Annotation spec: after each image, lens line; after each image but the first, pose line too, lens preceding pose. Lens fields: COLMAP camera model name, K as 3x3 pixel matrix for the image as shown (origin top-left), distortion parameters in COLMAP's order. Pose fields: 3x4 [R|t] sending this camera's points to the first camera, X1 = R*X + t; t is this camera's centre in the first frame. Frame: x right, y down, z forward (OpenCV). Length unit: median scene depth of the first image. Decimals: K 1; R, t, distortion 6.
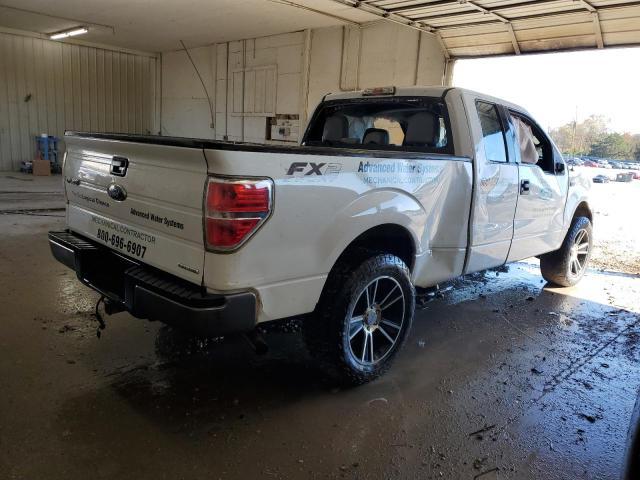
lens RADIAL K [[492.7, 0, 320.0], [0, 492.7, 240.0], [0, 0, 1]] dist [0.016120, 0.005405]
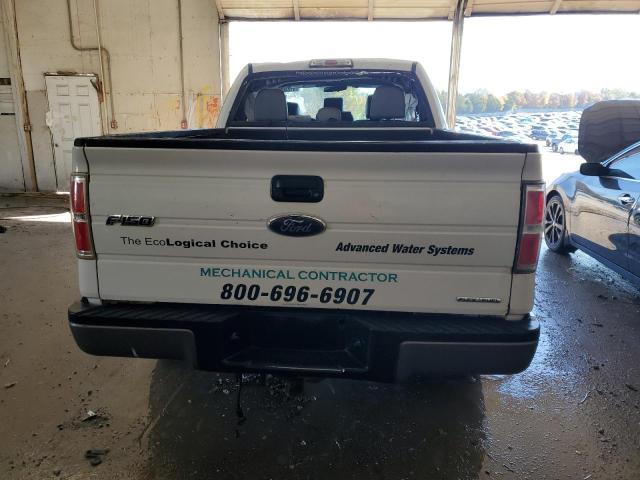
lens RADIAL K [[492.7, 0, 320.0], [0, 492.7, 240.0], [0, 0, 1]] dist [0.016120, 0.005405]
pose [[0.780035, -0.206555, 0.590661, -0.305275], [0.159449, 0.978398, 0.131577, -0.061773], [-0.605080, -0.008454, 0.796120, 0.165325]]
